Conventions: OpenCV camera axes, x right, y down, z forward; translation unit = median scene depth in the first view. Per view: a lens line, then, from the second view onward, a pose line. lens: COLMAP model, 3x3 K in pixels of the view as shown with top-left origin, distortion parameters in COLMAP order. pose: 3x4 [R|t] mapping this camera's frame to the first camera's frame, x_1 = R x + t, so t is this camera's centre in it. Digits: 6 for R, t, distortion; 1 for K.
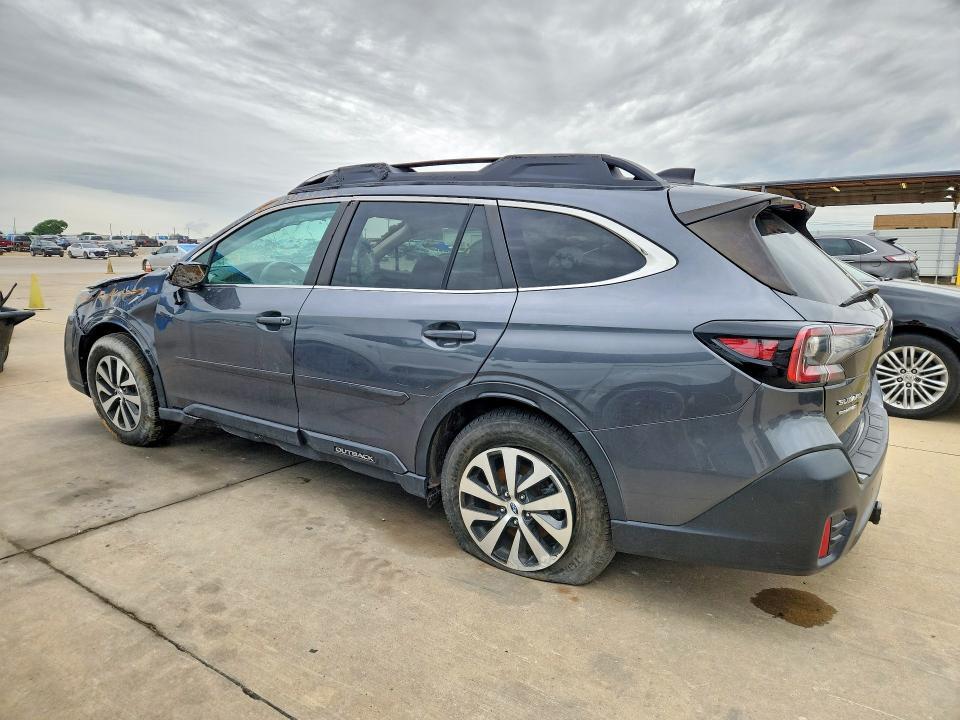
lens RADIAL K [[735.2, 0, 480.0], [0, 735.2, 360.0], [0, 0, 1]] dist [0.048448, -0.062710]
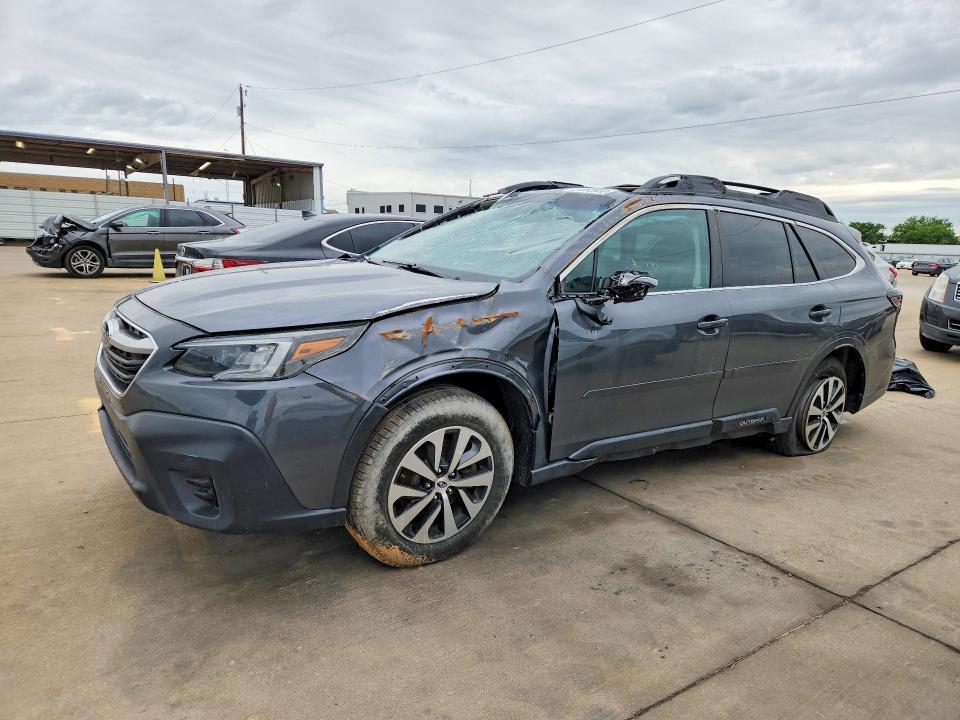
lens RADIAL K [[709.3, 0, 480.4], [0, 709.3, 389.5], [0, 0, 1]] dist [0.004845, -0.004234]
pose [[0.267608, -0.207657, 0.940885, -1.354081], [0.103885, 0.977026, 0.186087, -0.187567], [-0.957911, 0.047946, 0.283033, 1.054253]]
